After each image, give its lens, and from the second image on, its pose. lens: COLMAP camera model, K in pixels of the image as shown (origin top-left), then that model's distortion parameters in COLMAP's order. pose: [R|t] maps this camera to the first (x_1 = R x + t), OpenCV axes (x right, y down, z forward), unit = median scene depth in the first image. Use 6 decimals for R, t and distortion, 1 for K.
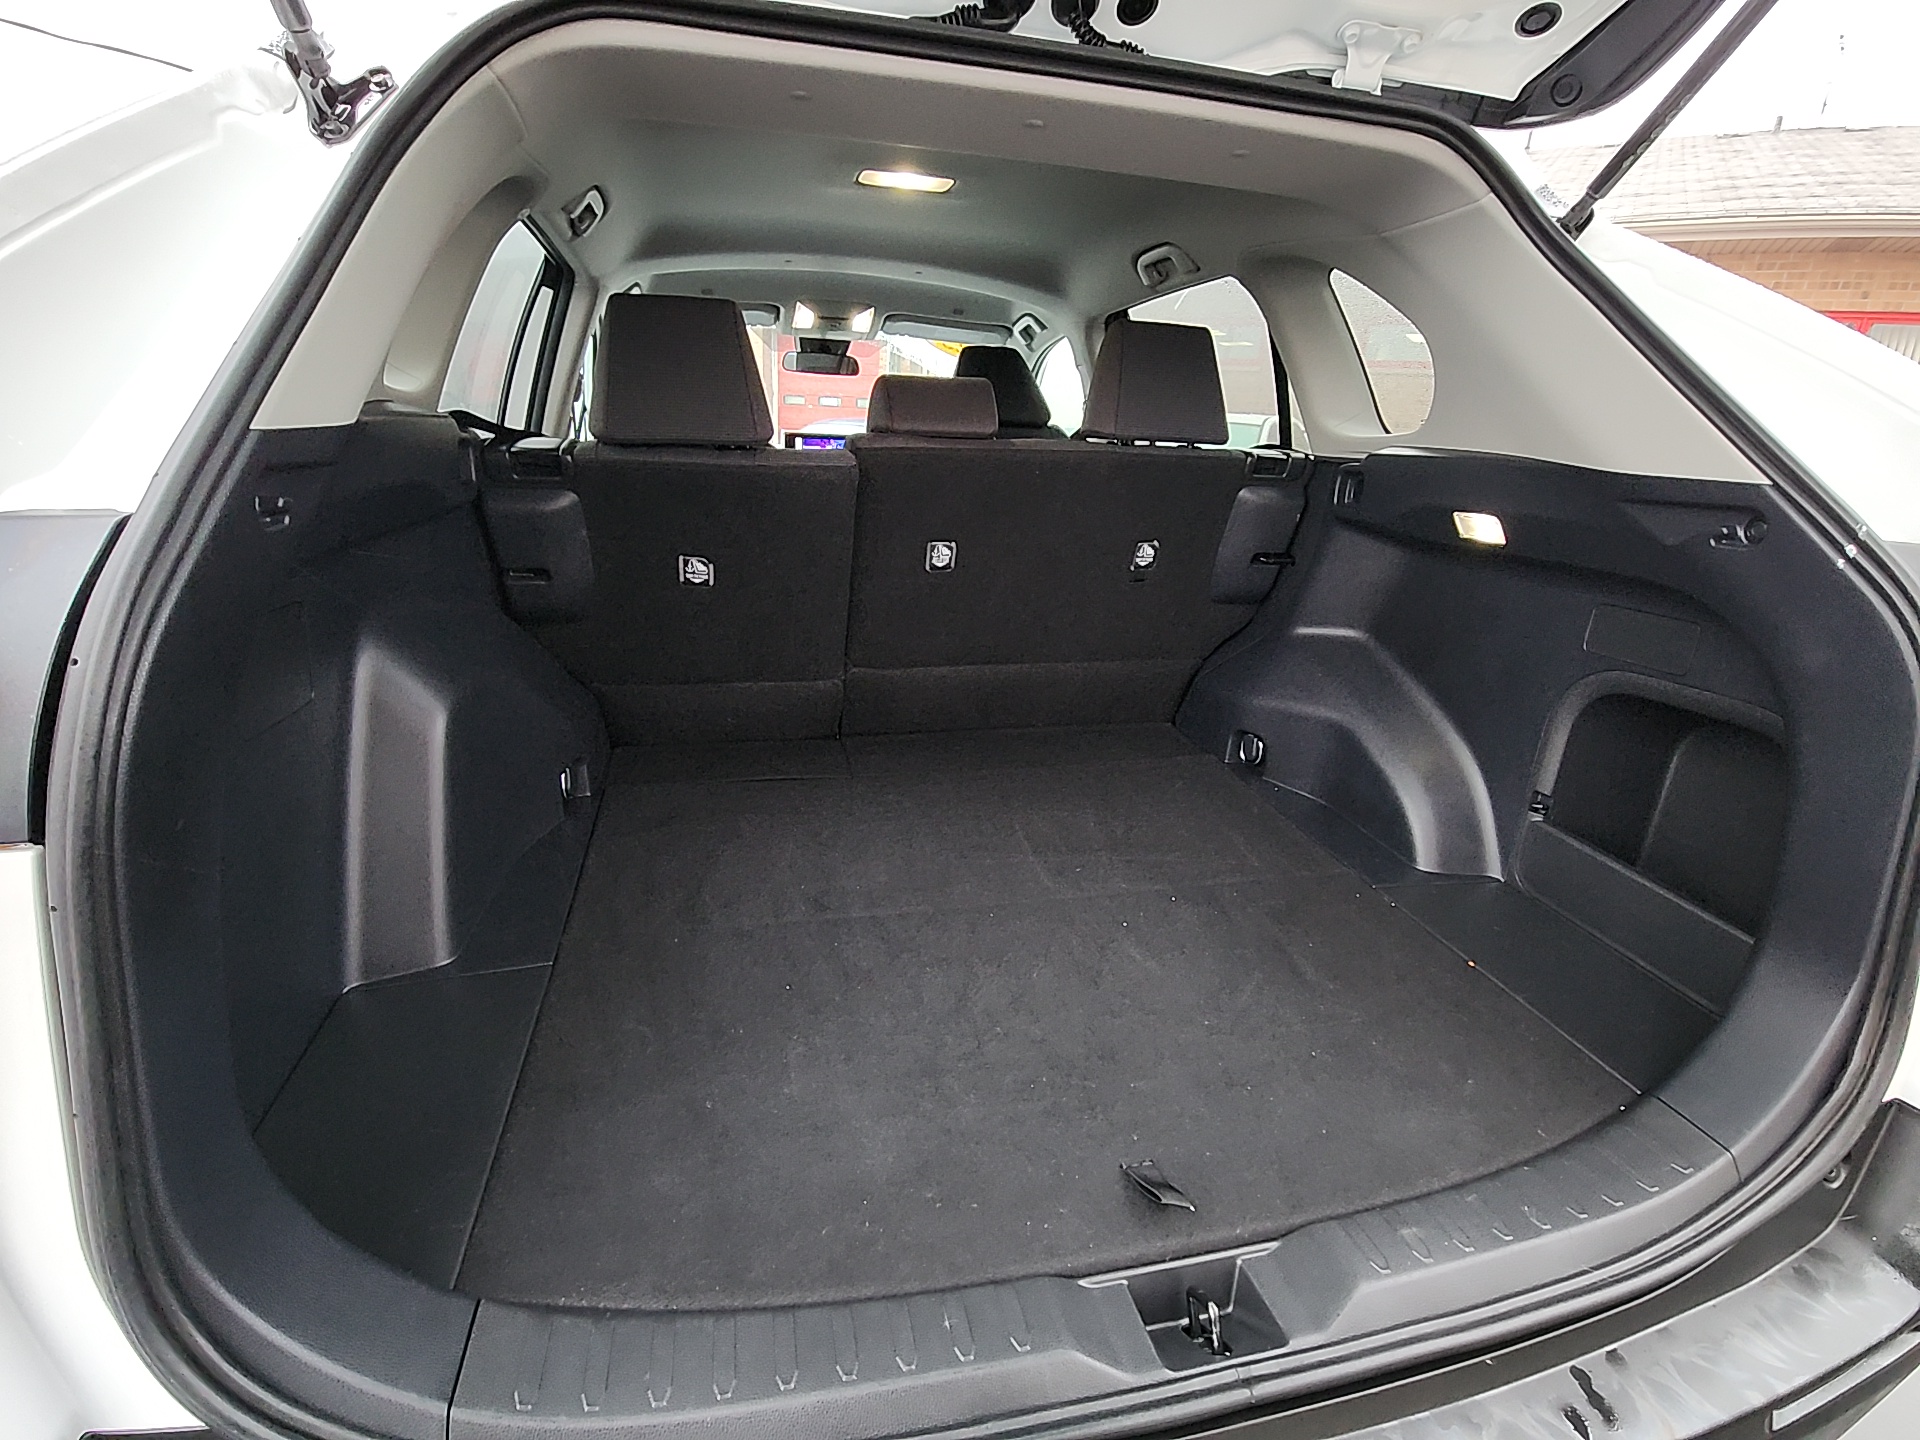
lens RADIAL K [[903.5, 0, 960.1], [0, 903.5, 748.3], [0, 0, 1]] dist [0.008561, -0.003678]
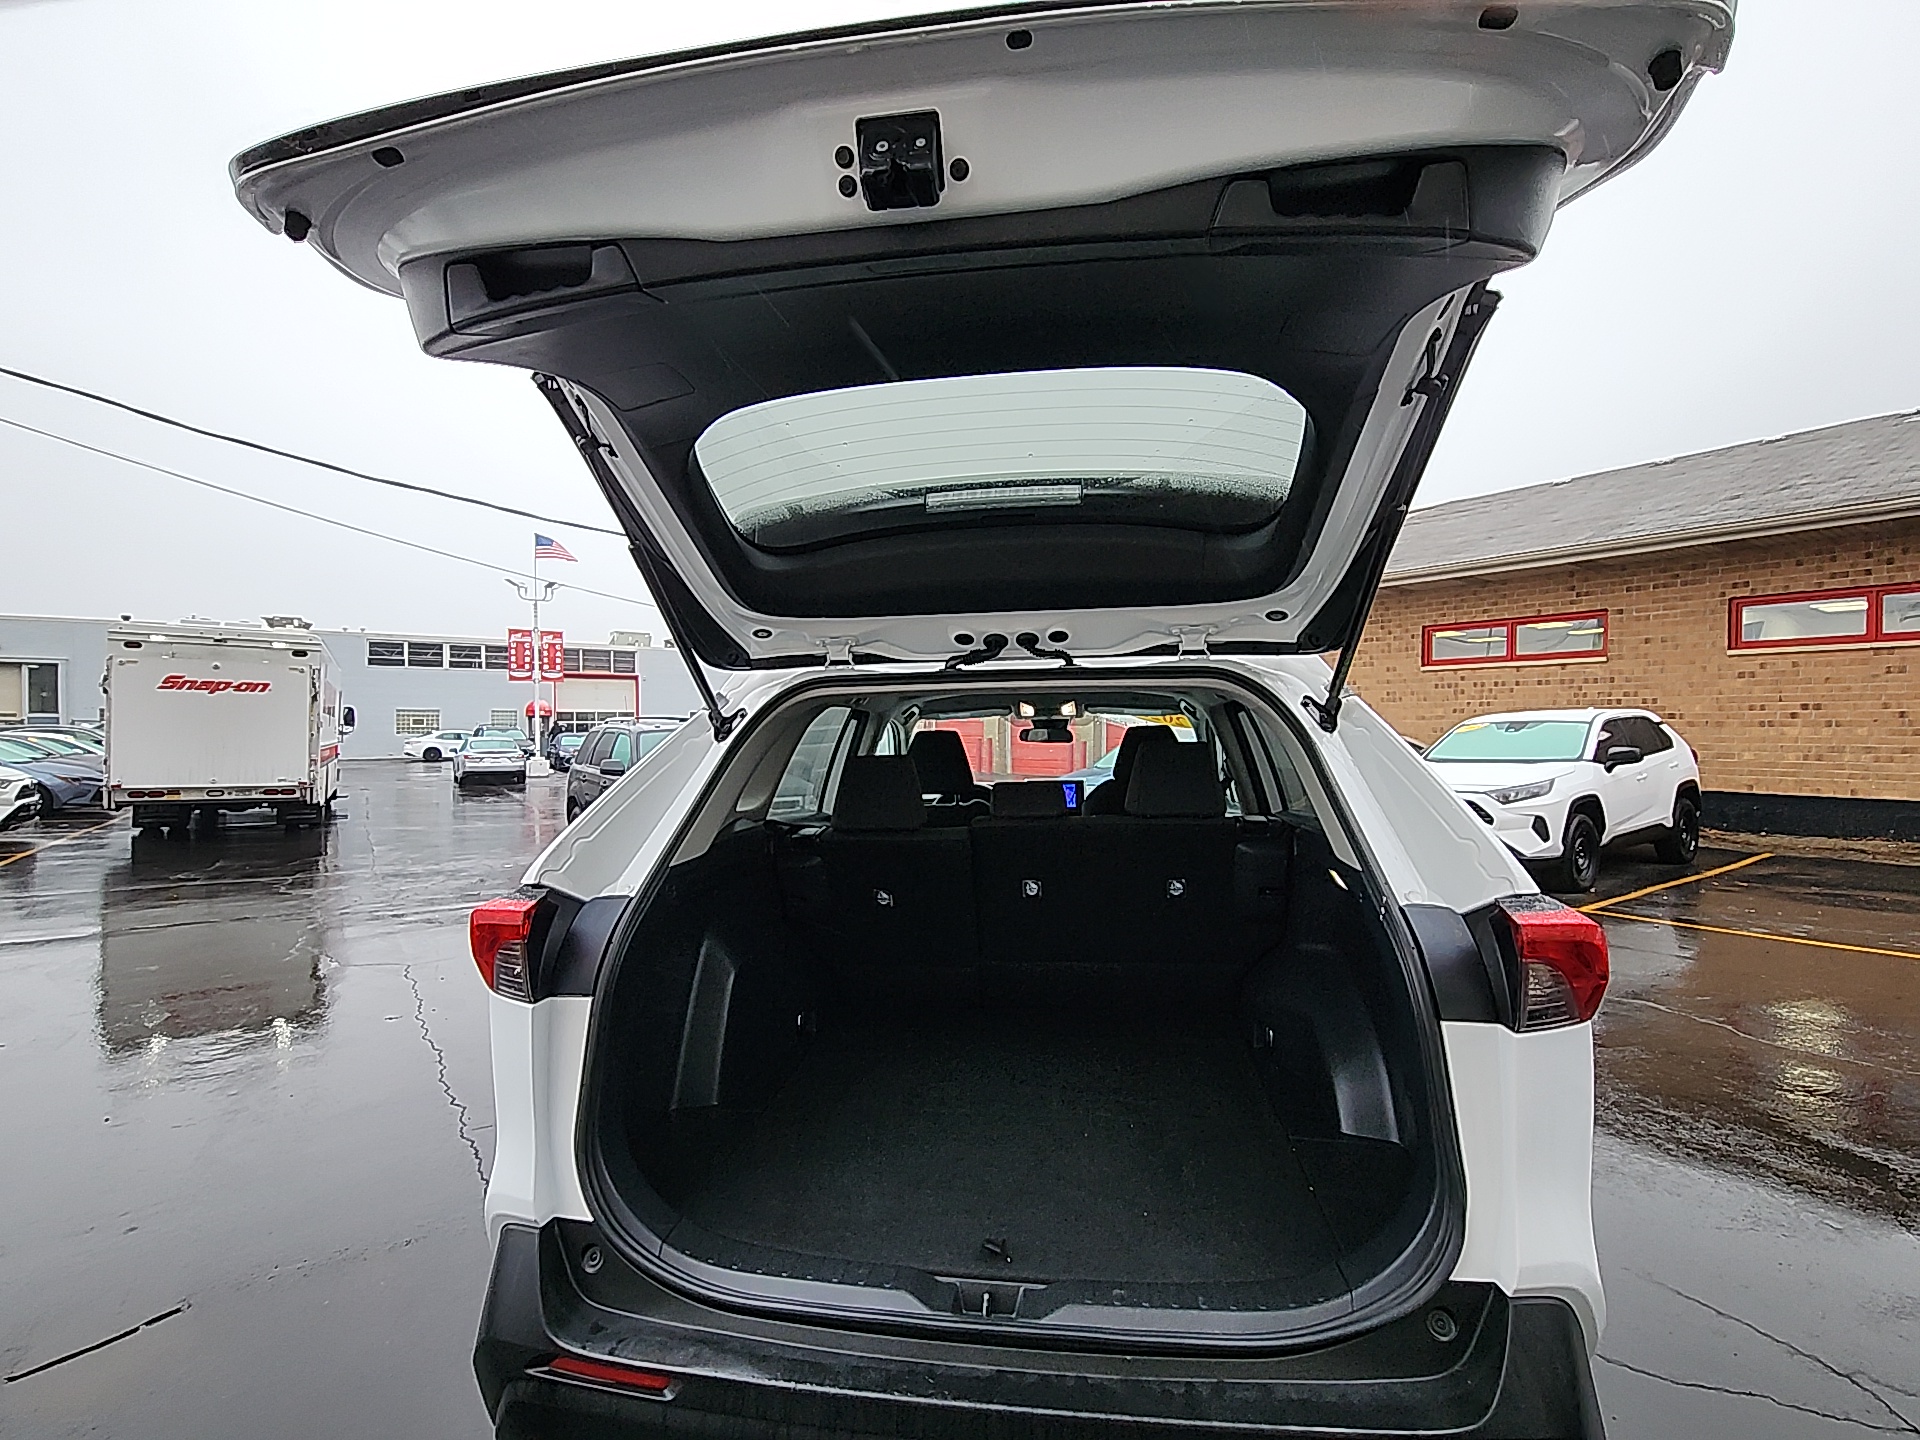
lens RADIAL K [[903.5, 0, 949.5], [0, 903.5, 725.8], [0, 0, 1]] dist [0.008561, -0.003678]
pose [[0.926514, -0.052241, -0.372615, 0.680962], [-0.077457, 0.942621, -0.324754, 0.066067], [0.368201, 0.329751, 0.869306, -0.791328]]
